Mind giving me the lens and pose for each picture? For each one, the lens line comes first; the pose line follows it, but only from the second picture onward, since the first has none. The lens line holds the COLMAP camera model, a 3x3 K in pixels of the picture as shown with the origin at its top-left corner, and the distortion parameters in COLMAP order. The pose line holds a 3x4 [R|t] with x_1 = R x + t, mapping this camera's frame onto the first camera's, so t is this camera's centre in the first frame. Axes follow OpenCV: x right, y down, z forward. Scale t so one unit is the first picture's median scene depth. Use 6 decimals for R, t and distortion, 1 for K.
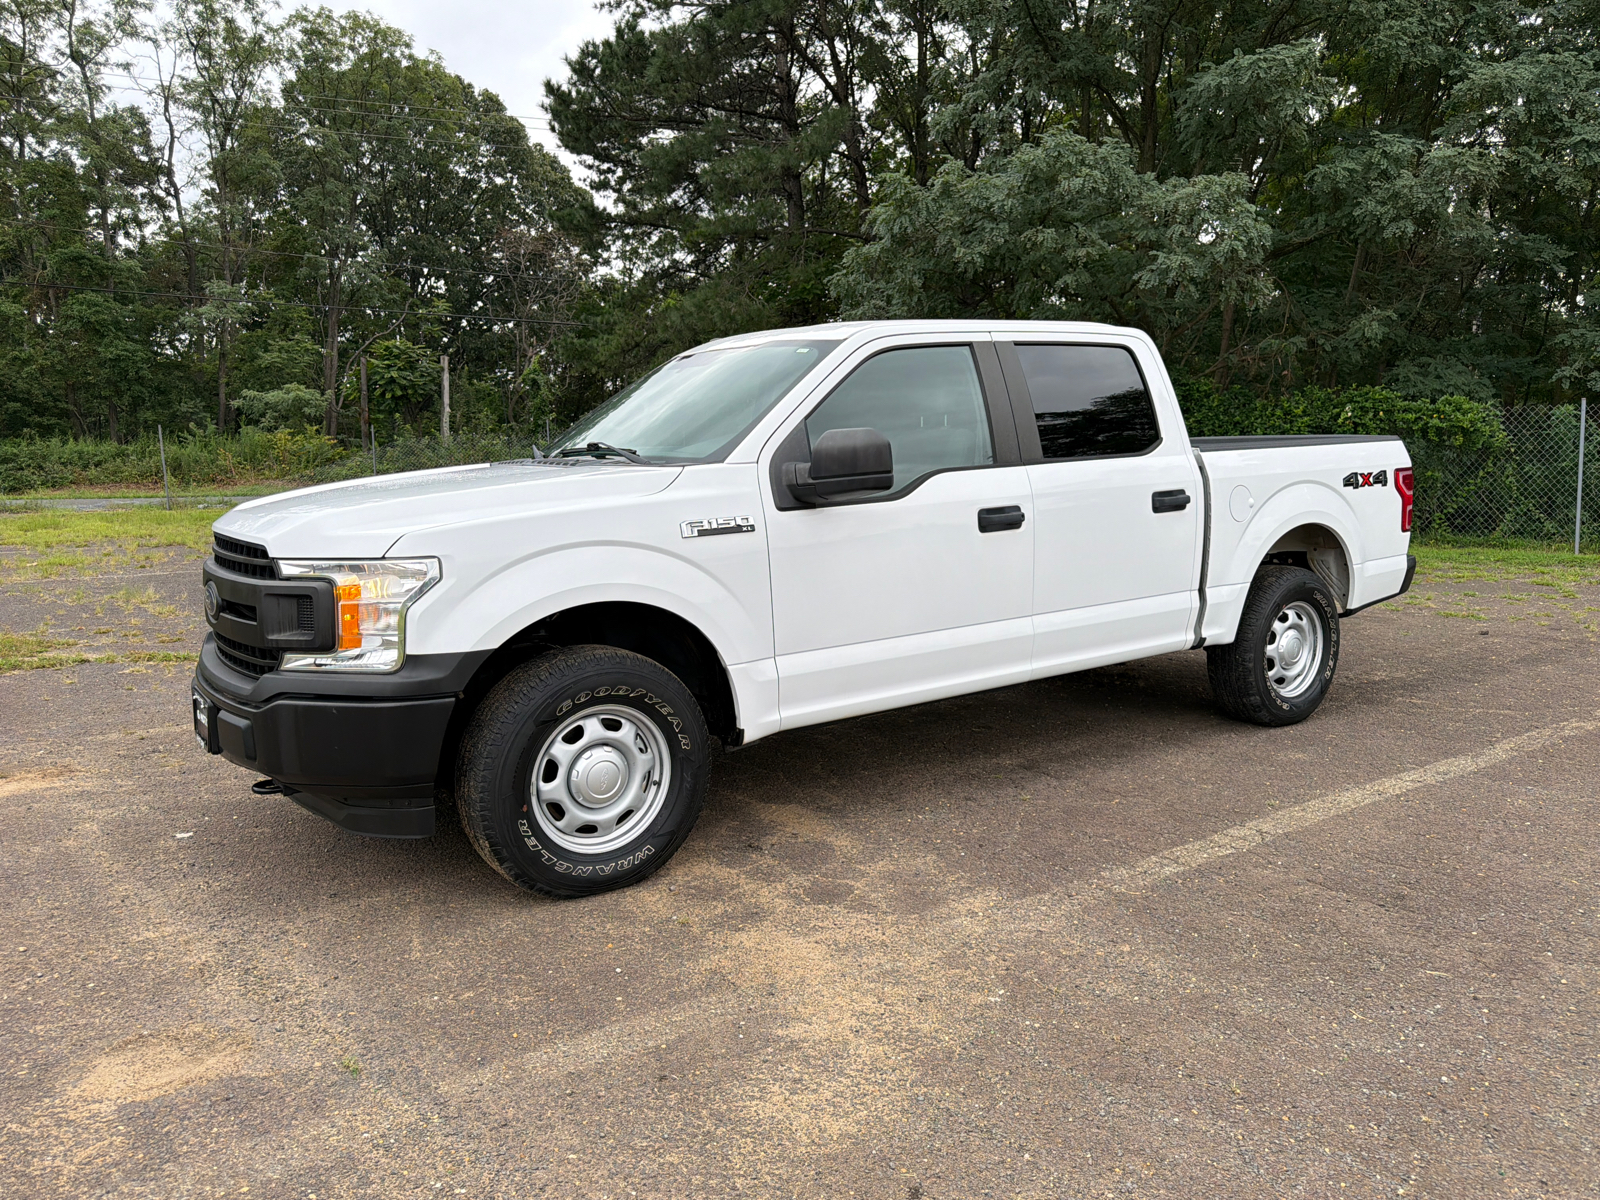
lens RADIAL K [[1150.3, 0, 796.4], [0, 1150.3, 601.4], [0, 0, 1]] dist [0.050679, -0.066737]
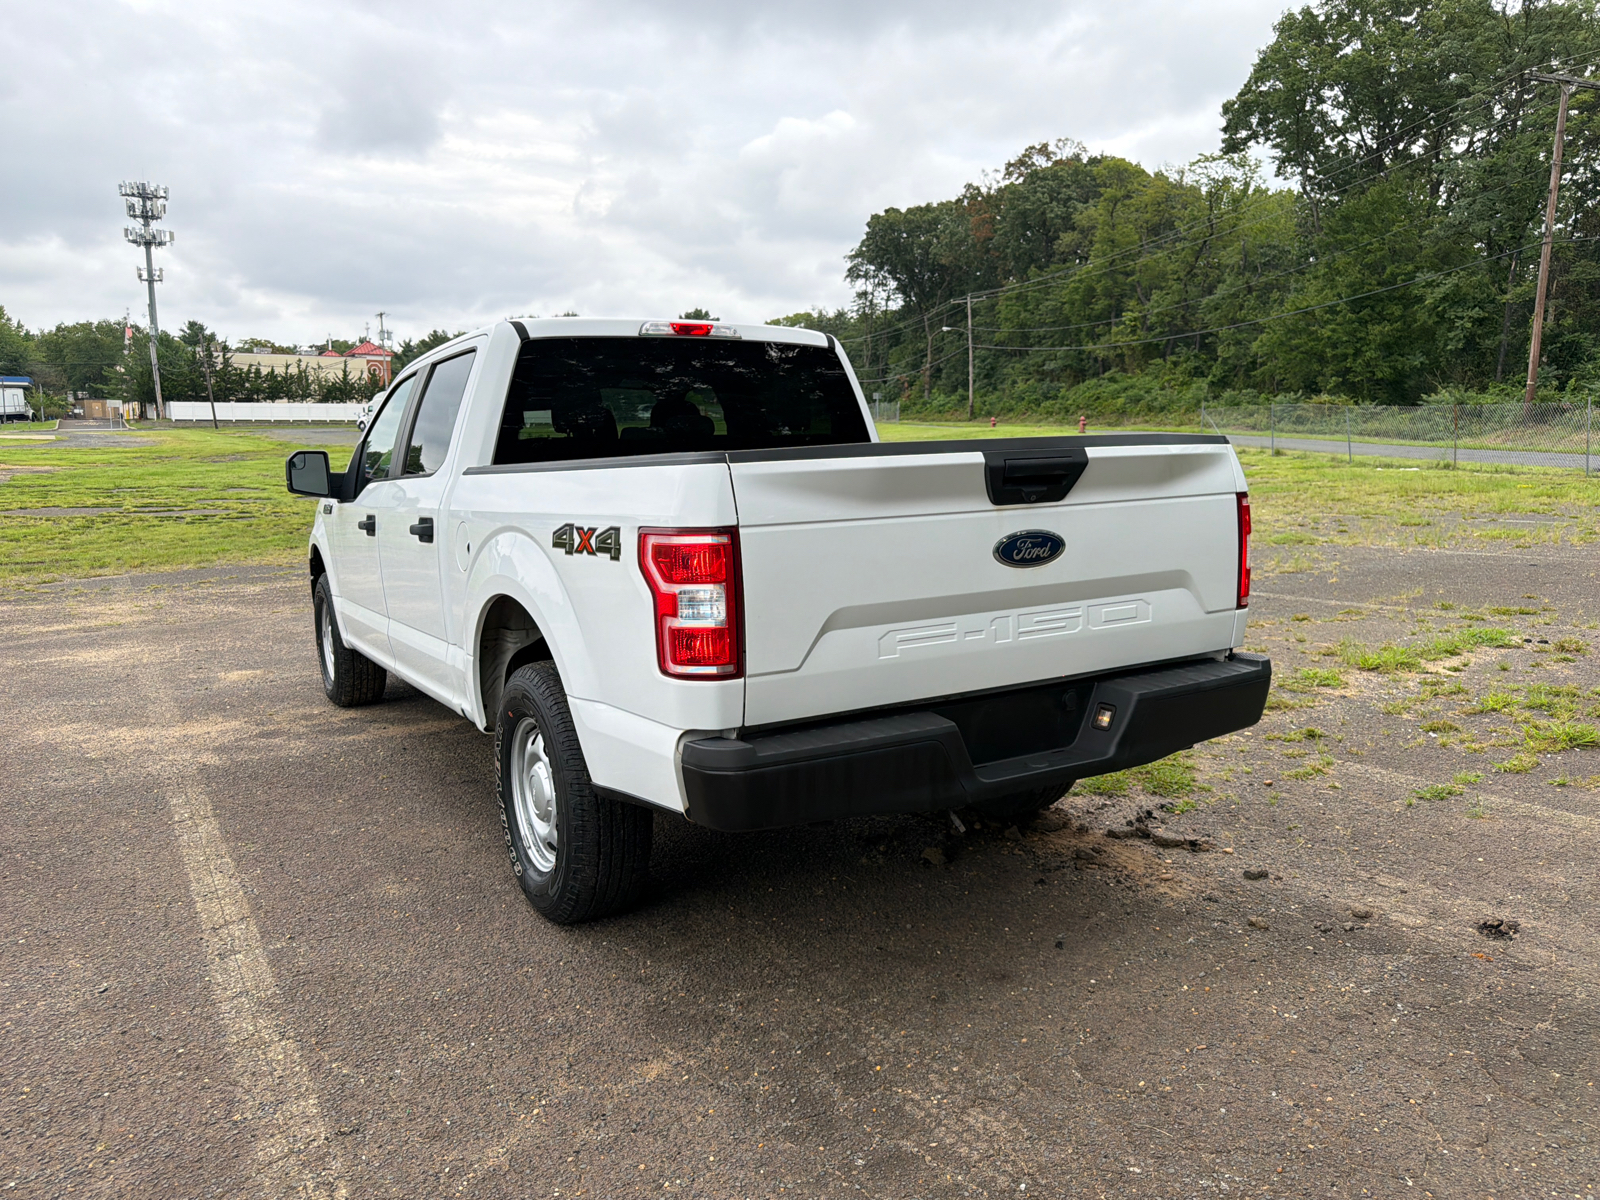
lens RADIAL K [[1150.3, 0, 796.9], [0, 1150.3, 589.2], [0, 0, 1]] dist [0.050679, -0.066737]
pose [[-0.063216, 0.135438, -0.988767, 1.118260], [-0.106382, 0.984189, 0.141613, -0.187145], [0.992314, 0.114139, -0.047808, 1.265996]]
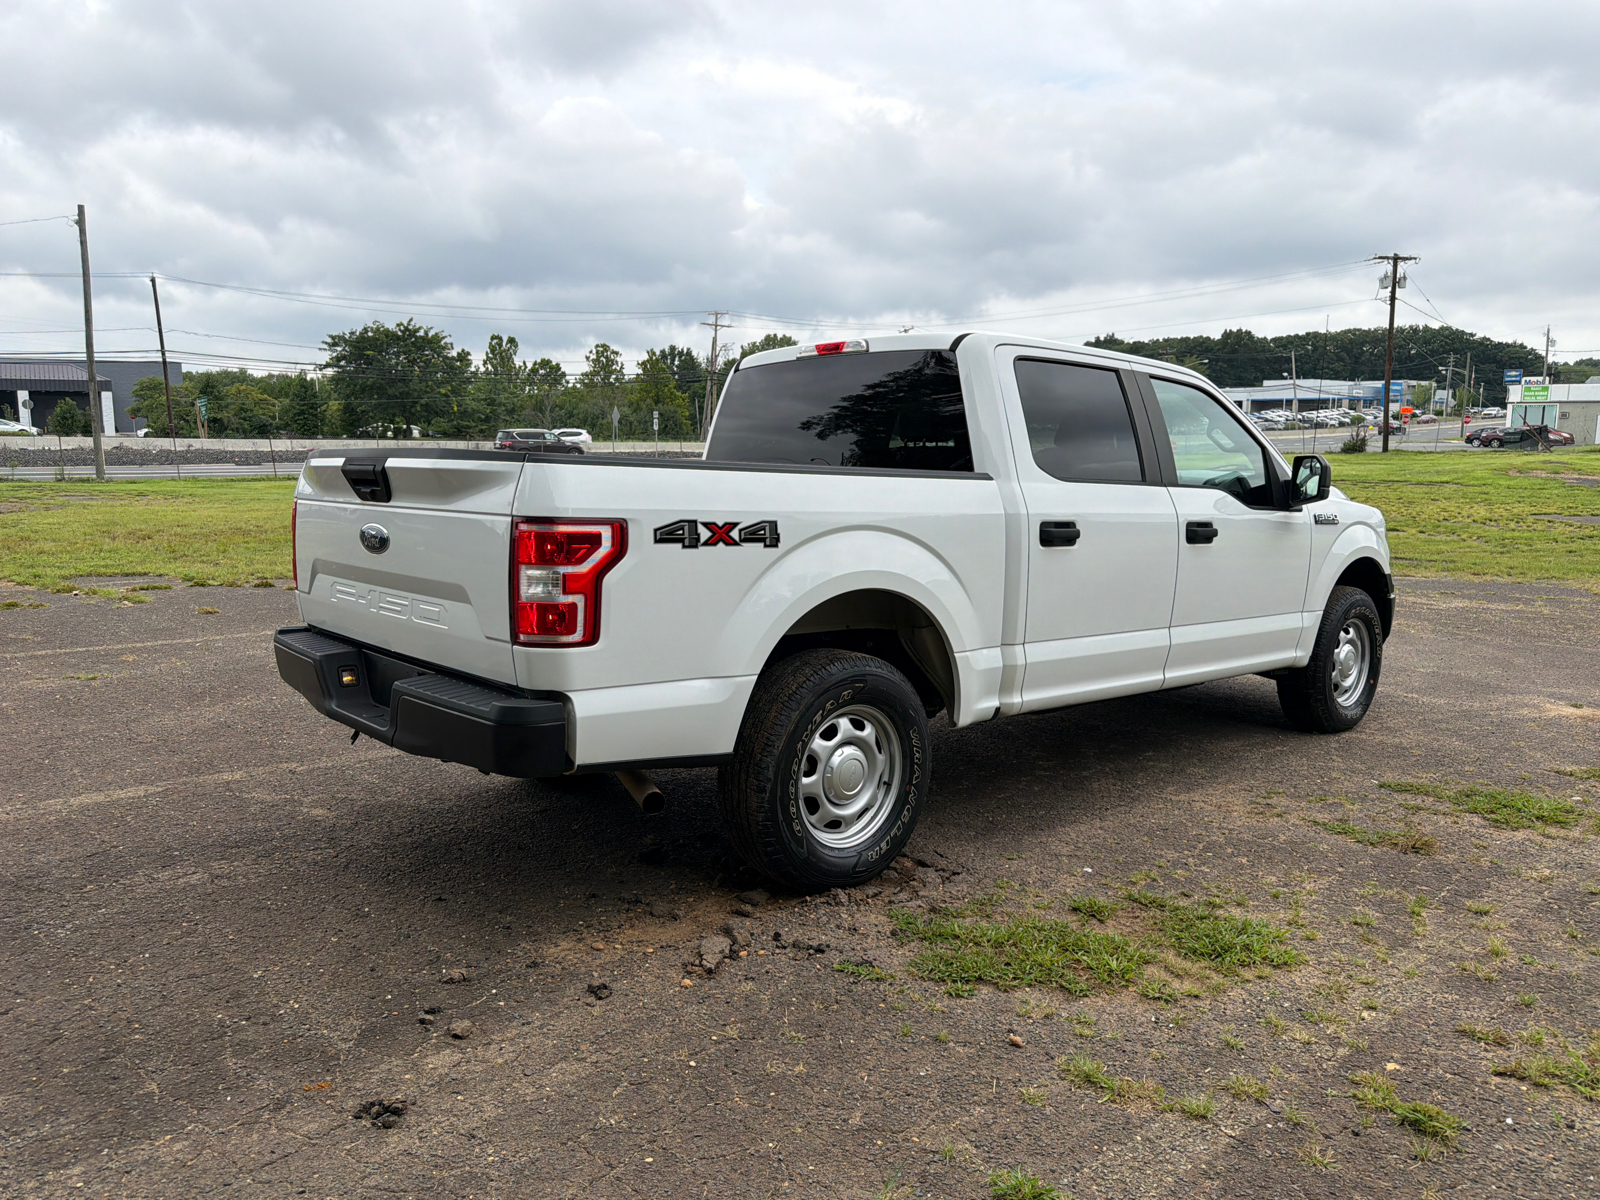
lens RADIAL K [[1150.3, 0, 802.4], [0, 1150.3, 603.2], [0, 0, 1]] dist [0.050679, -0.066737]
pose [[-0.992751, 0.016056, -0.119115, 0.373415], [-0.013941, 0.968967, 0.246797, -0.277467], [0.119381, 0.246669, -0.961719, 2.065751]]
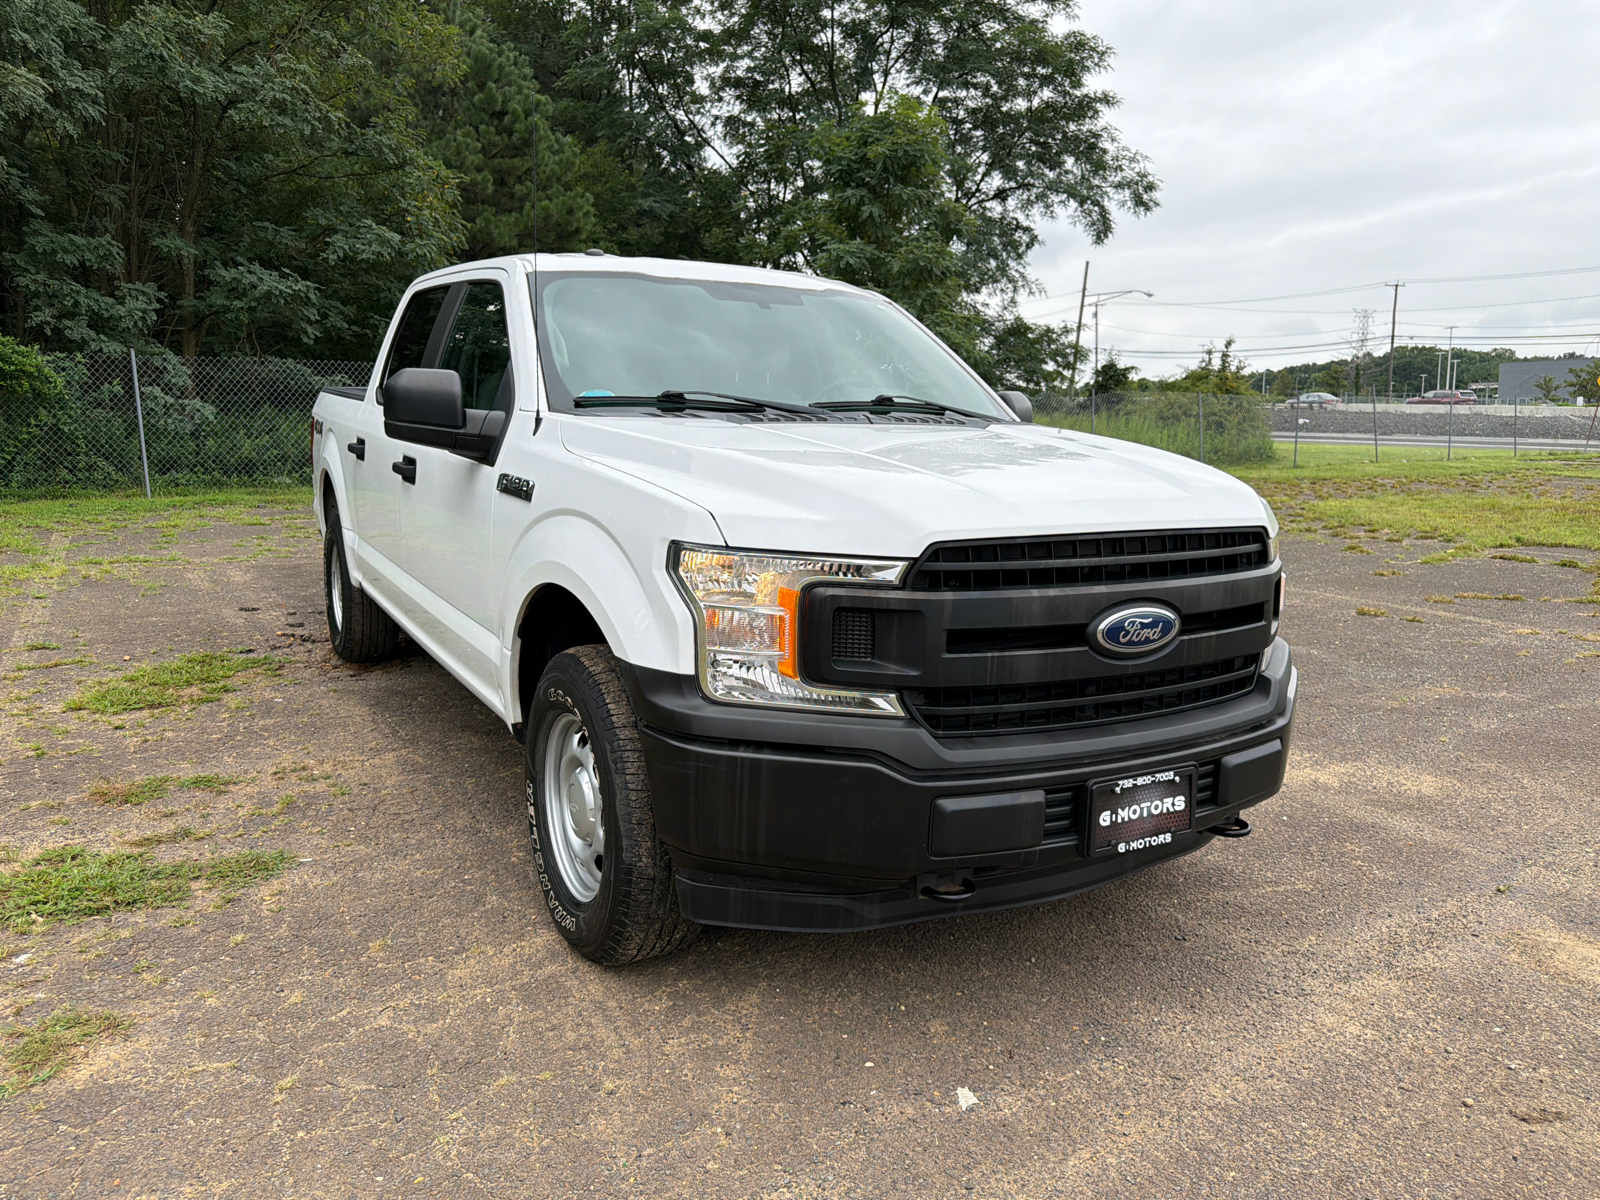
lens RADIAL K [[1150.3, 0, 799.1], [0, 1150.3, 610.6], [0, 0, 1]] dist [0.050679, -0.066737]
pose [[0.083513, -0.160766, 0.983453, -0.856604], [0.106613, 0.982678, 0.151586, -0.097481], [-0.990787, 0.092190, 0.099206, 0.825819]]
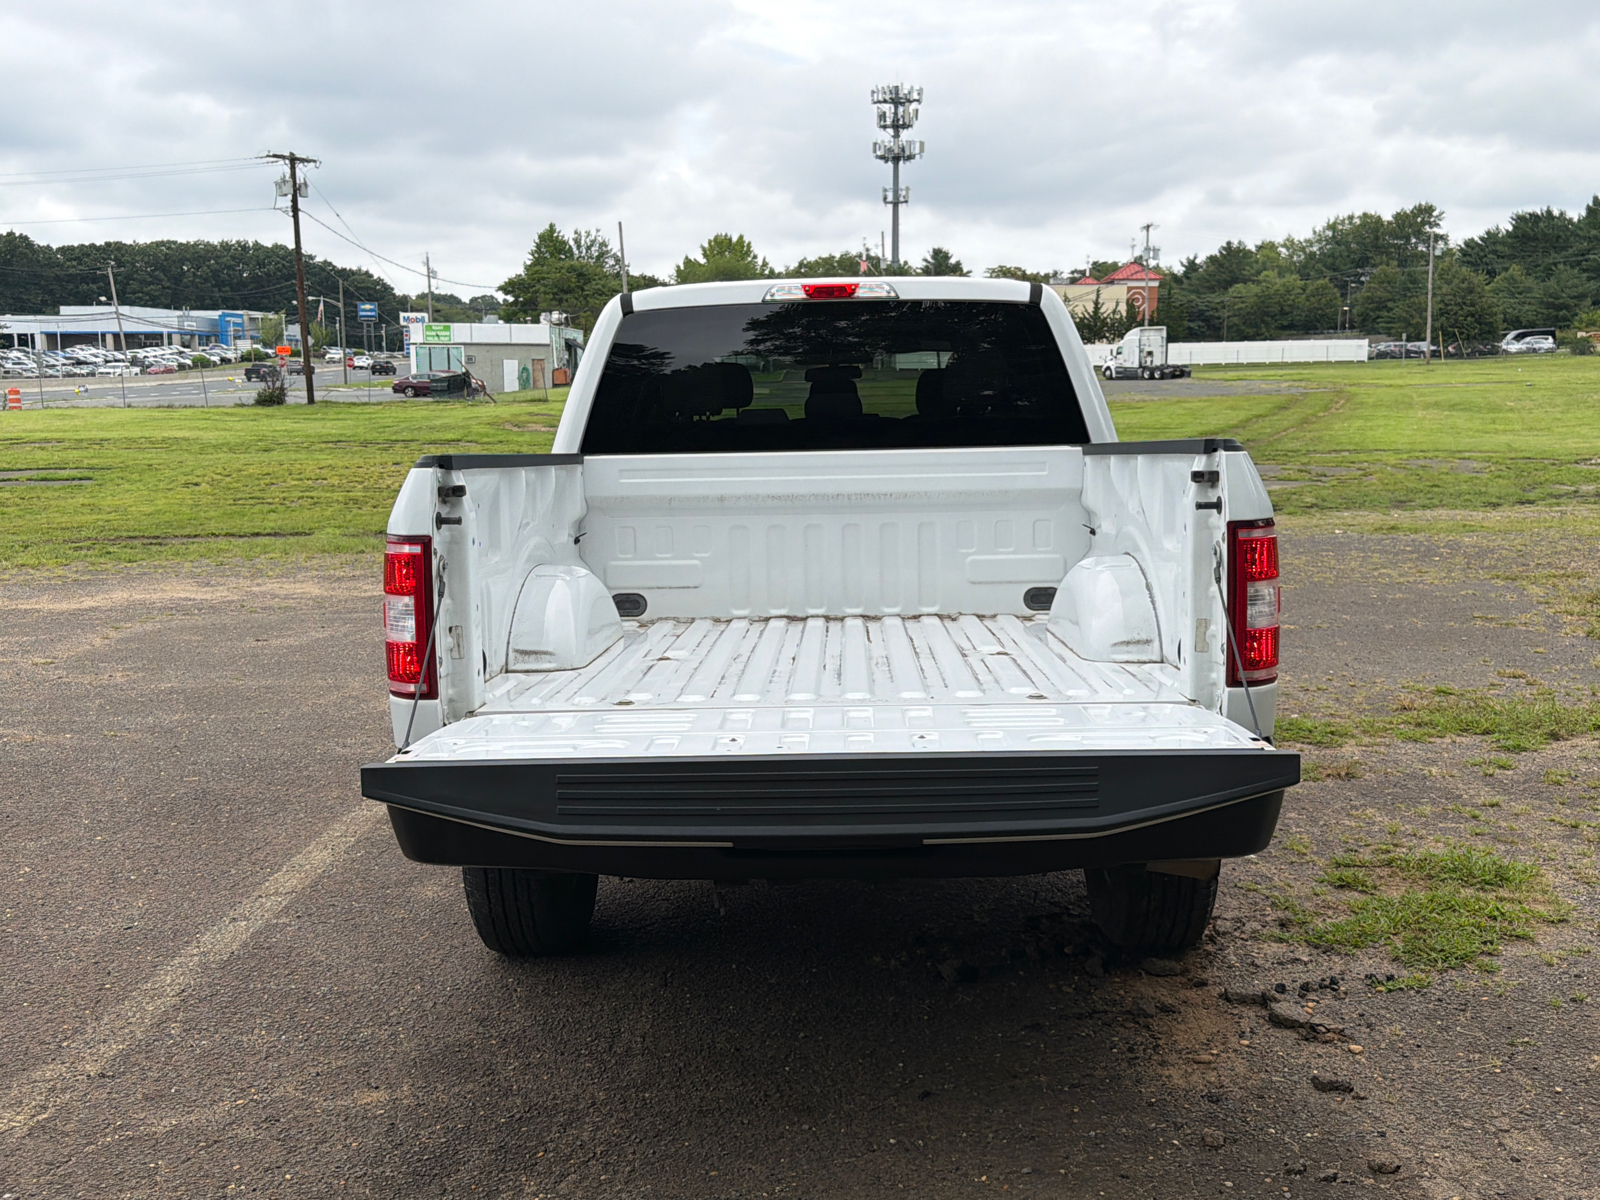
lens RADIAL K [[1561.0, 0, 802.6], [0, 1561.0, 608.0], [0, 0, 1]] dist [0.034662, 0.000000]
pose [[-0.588020, 0.121170, -0.799719, 1.044255], [-0.079302, 0.975315, 0.206085, -0.254088], [0.804950, 0.184601, -0.563895, 1.692310]]
